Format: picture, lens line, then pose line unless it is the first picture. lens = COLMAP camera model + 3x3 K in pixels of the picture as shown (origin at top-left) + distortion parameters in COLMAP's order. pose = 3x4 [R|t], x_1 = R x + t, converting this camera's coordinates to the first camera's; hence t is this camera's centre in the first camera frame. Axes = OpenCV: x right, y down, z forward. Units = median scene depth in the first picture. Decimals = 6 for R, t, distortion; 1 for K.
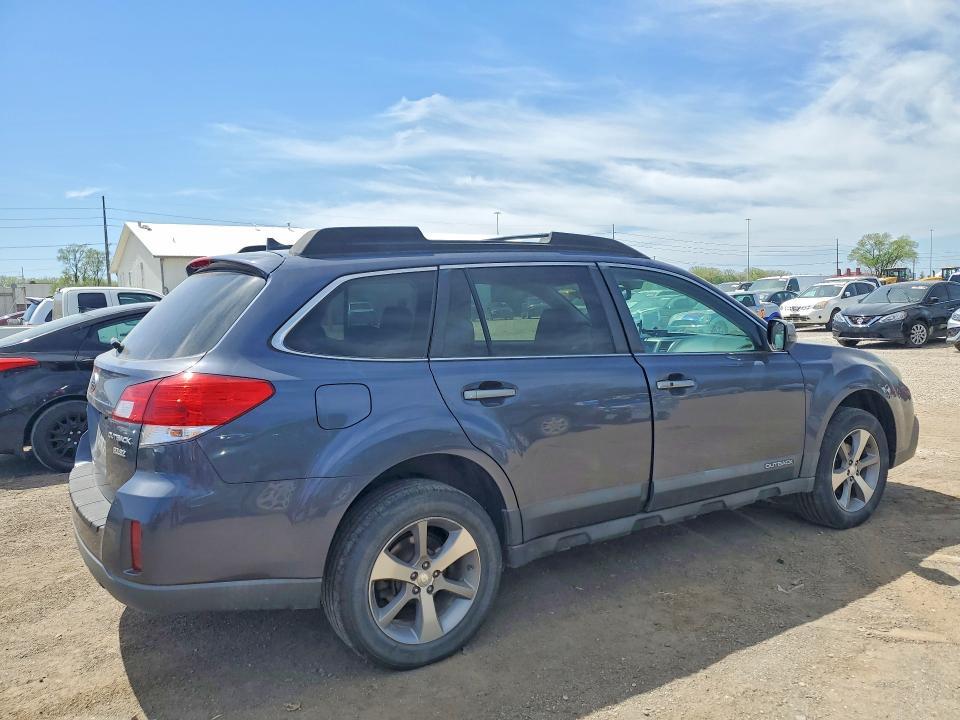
lens RADIAL K [[718.2, 0, 480.0], [0, 718.2, 360.0], [0, 0, 1]] dist [-0.001801, -0.000836]
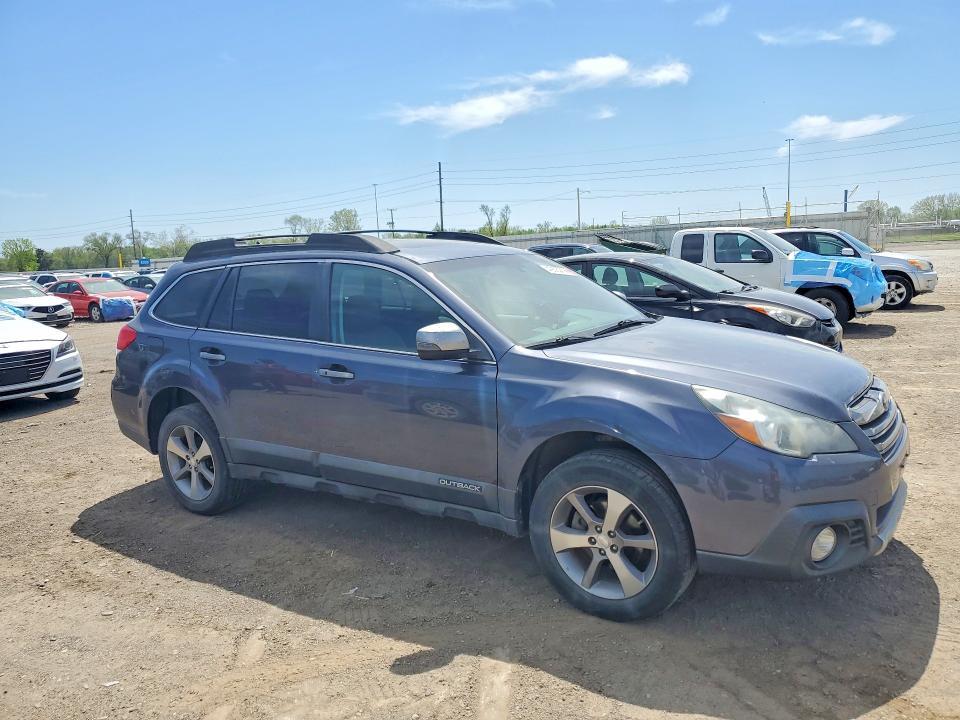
lens RADIAL K [[729.7, 0, 480.0], [0, 729.7, 360.0], [0, 0, 1]] dist [0.038825, -0.001942]
pose [[0.426569, 0.135776, -0.894206, 1.290568], [-0.052079, 0.990715, 0.125586, -0.128728], [0.902954, -0.007001, 0.429680, 0.685429]]
